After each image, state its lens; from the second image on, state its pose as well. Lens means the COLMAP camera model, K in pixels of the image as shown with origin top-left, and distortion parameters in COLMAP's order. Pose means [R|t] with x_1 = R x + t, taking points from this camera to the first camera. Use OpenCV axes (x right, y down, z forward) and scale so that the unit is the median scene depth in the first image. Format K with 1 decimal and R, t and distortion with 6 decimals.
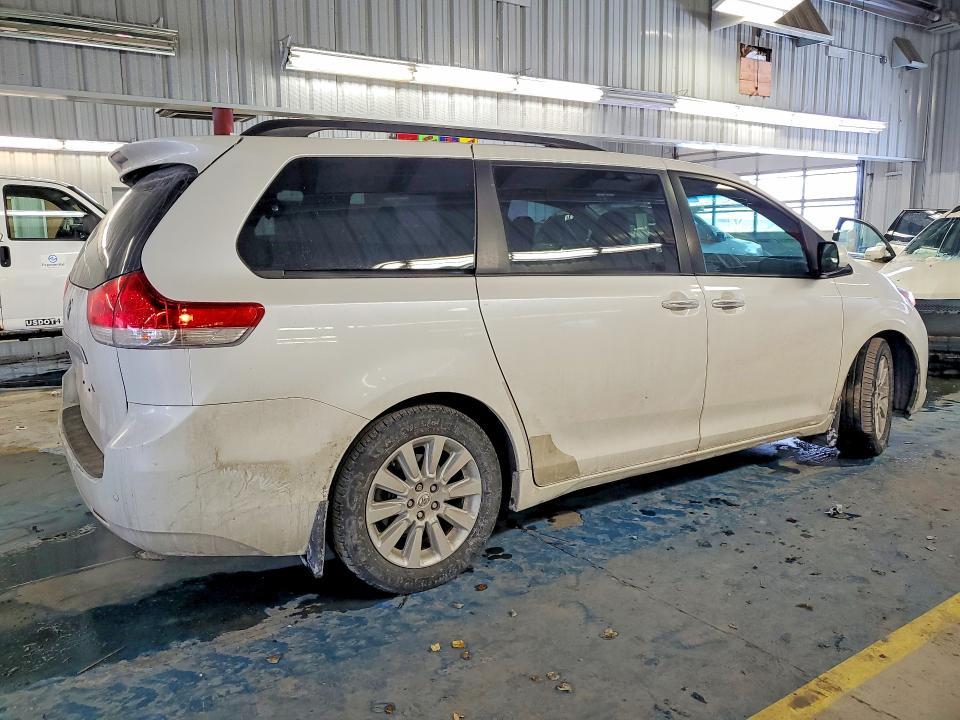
lens RADIAL K [[824.8, 0, 481.0], [0, 824.8, 363.0], [0, 0, 1]] dist [0.004241, 0.015154]
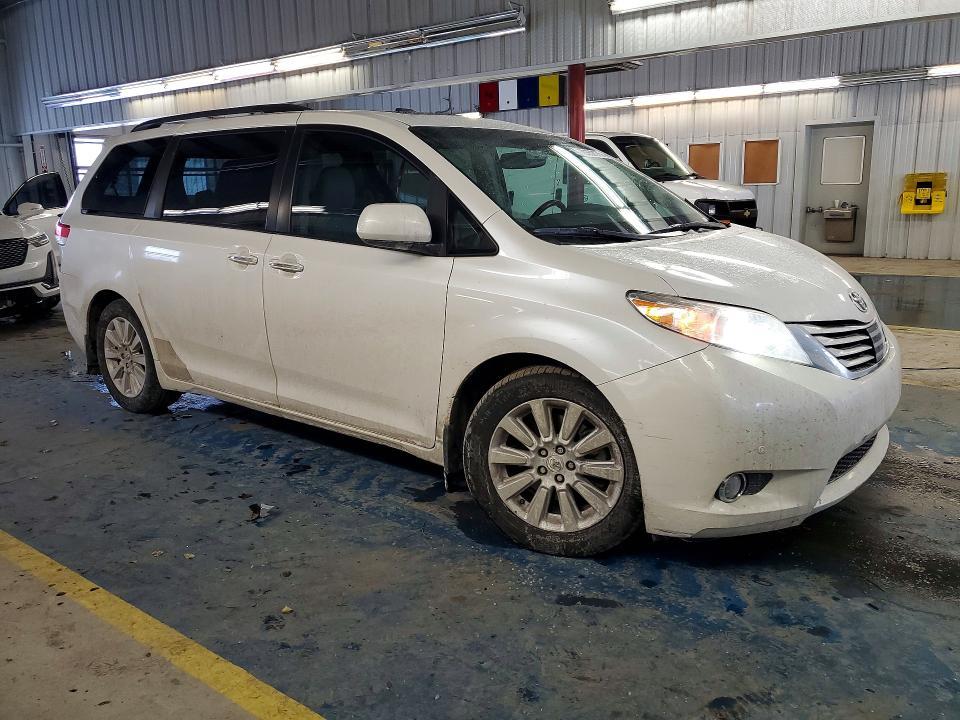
lens RADIAL K [[824.8, 0, 480.6], [0, 824.8, 359.3], [0, 0, 1]] dist [0.004241, 0.015154]
pose [[0.236319, 0.213256, -0.947985, 1.303065], [-0.131860, 0.973632, 0.186155, -0.179231], [0.962687, 0.081009, 0.258208, 0.985729]]
